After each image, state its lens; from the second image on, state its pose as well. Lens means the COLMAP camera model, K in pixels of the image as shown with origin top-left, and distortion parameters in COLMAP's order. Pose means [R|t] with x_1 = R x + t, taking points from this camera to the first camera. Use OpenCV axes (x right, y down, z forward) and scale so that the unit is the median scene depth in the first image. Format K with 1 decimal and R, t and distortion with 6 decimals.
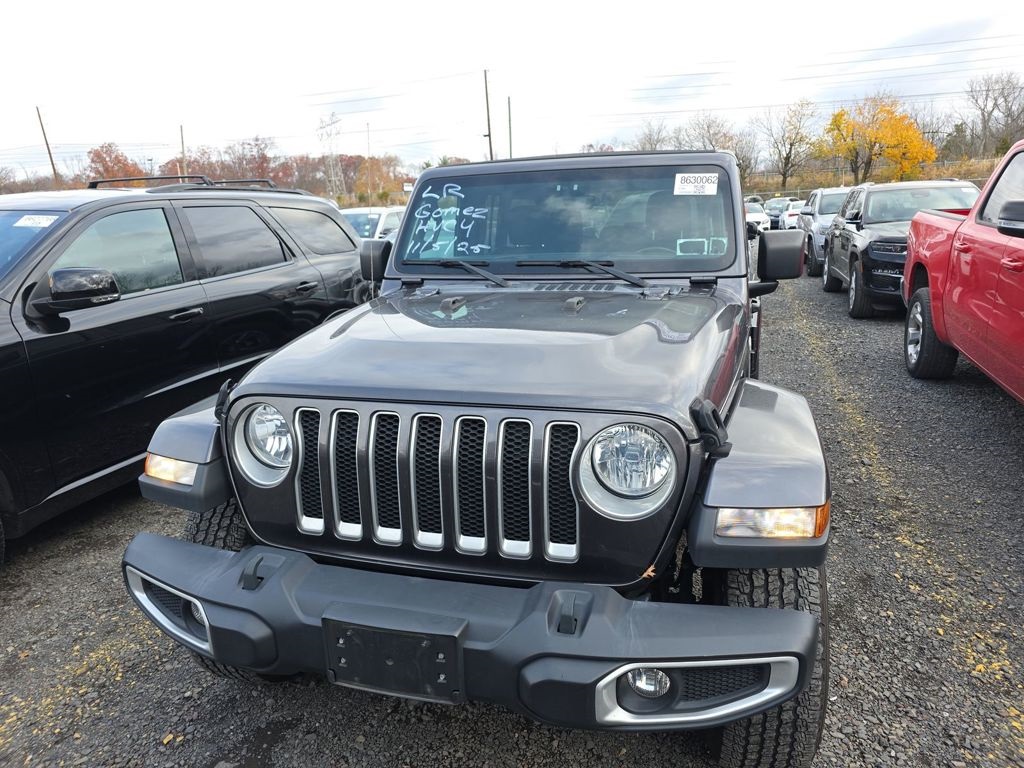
lens RADIAL K [[698.3, 0, 515.1], [0, 698.3, 390.2], [0, 0, 1]] dist [0.048686, -0.047222]
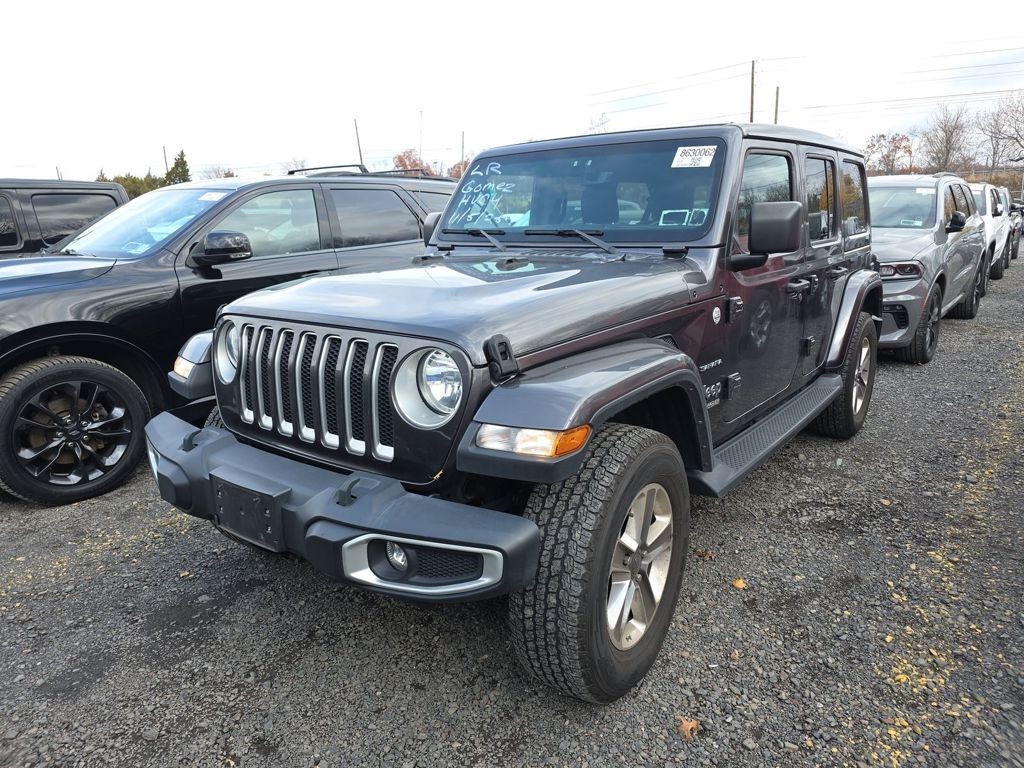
lens RADIAL K [[694.9, 0, 512.0], [0, 694.9, 384.0], [0, 0, 1]] dist [0.045675, -0.002010]
pose [[0.932980, 0.095568, -0.347010, 0.414360], [-0.097586, 0.995158, 0.011700, 0.048725], [0.346448, 0.022947, 0.937789, -0.030784]]
